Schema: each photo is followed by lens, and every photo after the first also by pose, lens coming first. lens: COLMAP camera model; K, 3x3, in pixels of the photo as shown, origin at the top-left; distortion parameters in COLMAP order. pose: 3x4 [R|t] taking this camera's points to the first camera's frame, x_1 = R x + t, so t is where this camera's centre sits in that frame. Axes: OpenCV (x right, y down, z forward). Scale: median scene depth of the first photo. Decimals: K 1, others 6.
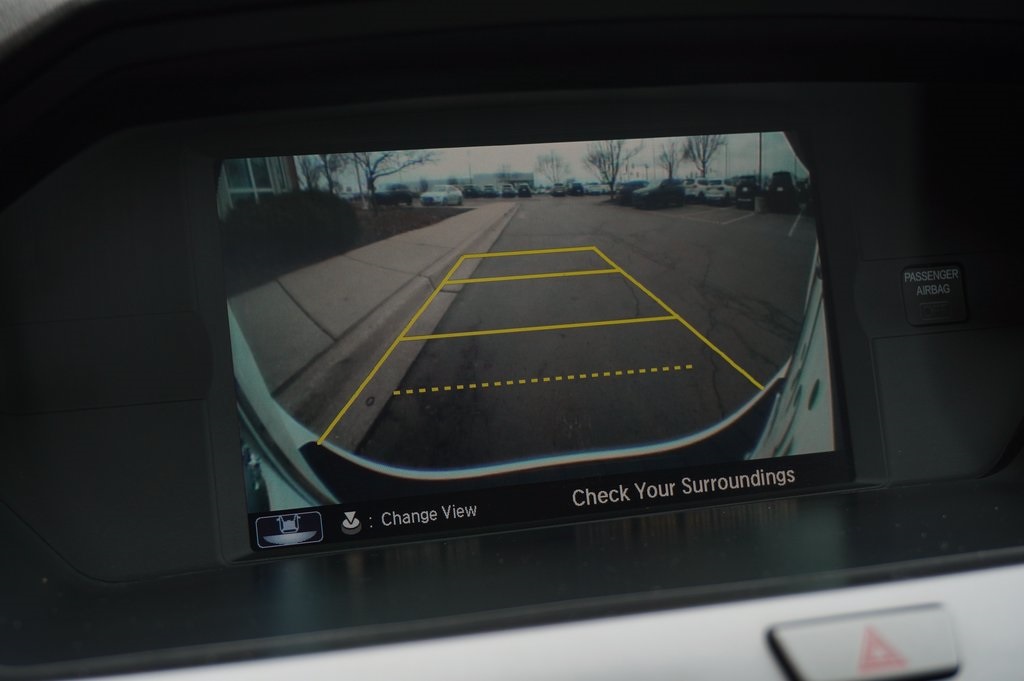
lens RADIAL K [[1791.7, 0, 495.9], [0, 1791.7, 345.3], [0, 0, 1]] dist [0.026345, 0.000000]
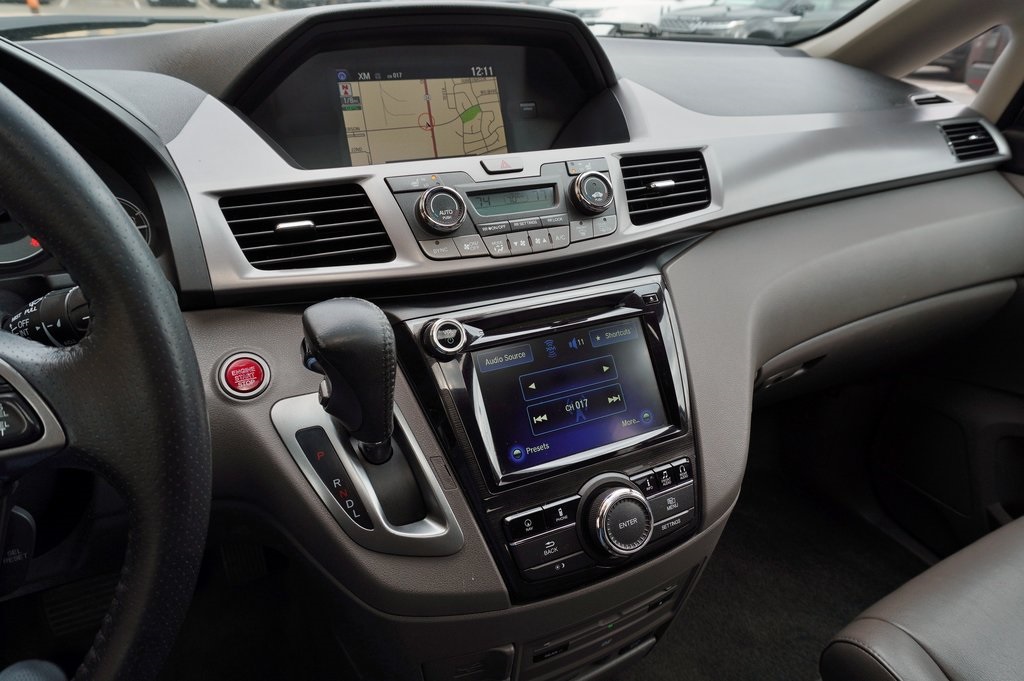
lens RADIAL K [[690.5, 0, 514.6], [0, 690.5, 341.8], [0, 0, 1]] dist [-0.039117, 0.022656]
pose [[0.986527, -0.063869, 0.150613, -0.036650], [0.034525, 0.981189, 0.189940, 0.184100], [-0.159911, -0.182181, 0.970175, -0.522130]]
